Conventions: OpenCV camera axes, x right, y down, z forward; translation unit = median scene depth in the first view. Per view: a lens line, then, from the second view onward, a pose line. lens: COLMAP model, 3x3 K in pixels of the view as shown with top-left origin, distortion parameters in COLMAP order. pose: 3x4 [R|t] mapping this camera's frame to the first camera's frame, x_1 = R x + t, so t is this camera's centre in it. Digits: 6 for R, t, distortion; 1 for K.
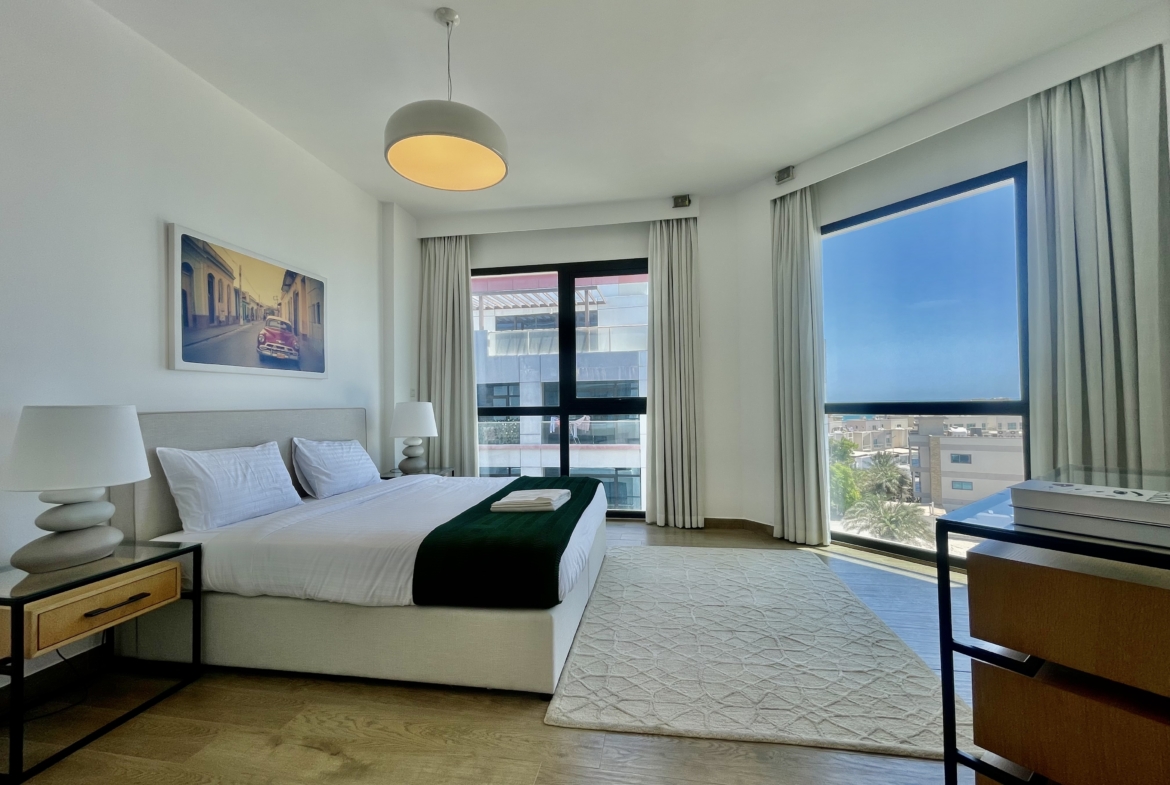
lens RADIAL K [[471.5, 0, 579.8], [0, 471.5, 393.5], [0, 0, 1]] dist [-0.002632, 0.000183]
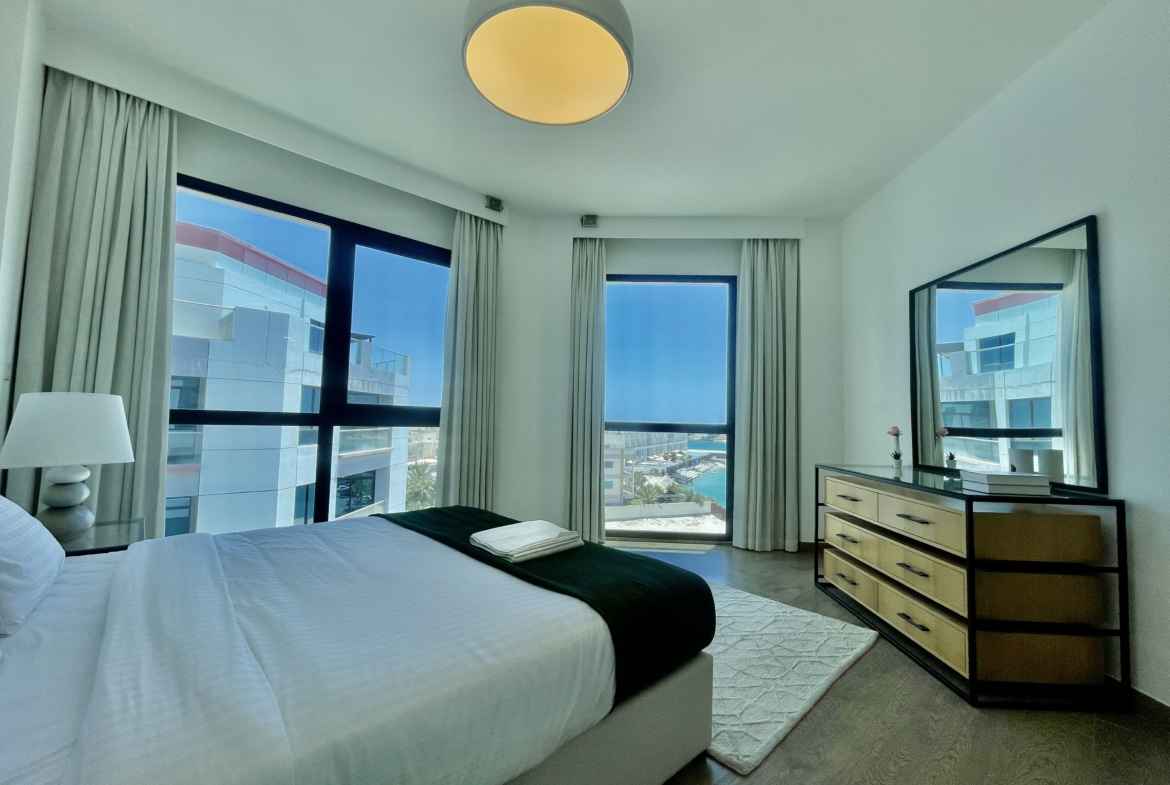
lens RADIAL K [[471.5, 0, 588.5], [0, 471.5, 392.9], [0, 0, 1]] dist [-0.002632, 0.000183]
pose [[0.610871, 0.077422, 0.787936, -0.409888], [-0.054781, 0.996955, -0.055489, 0.015557], [-0.789833, -0.009267, 0.613252, 0.277505]]
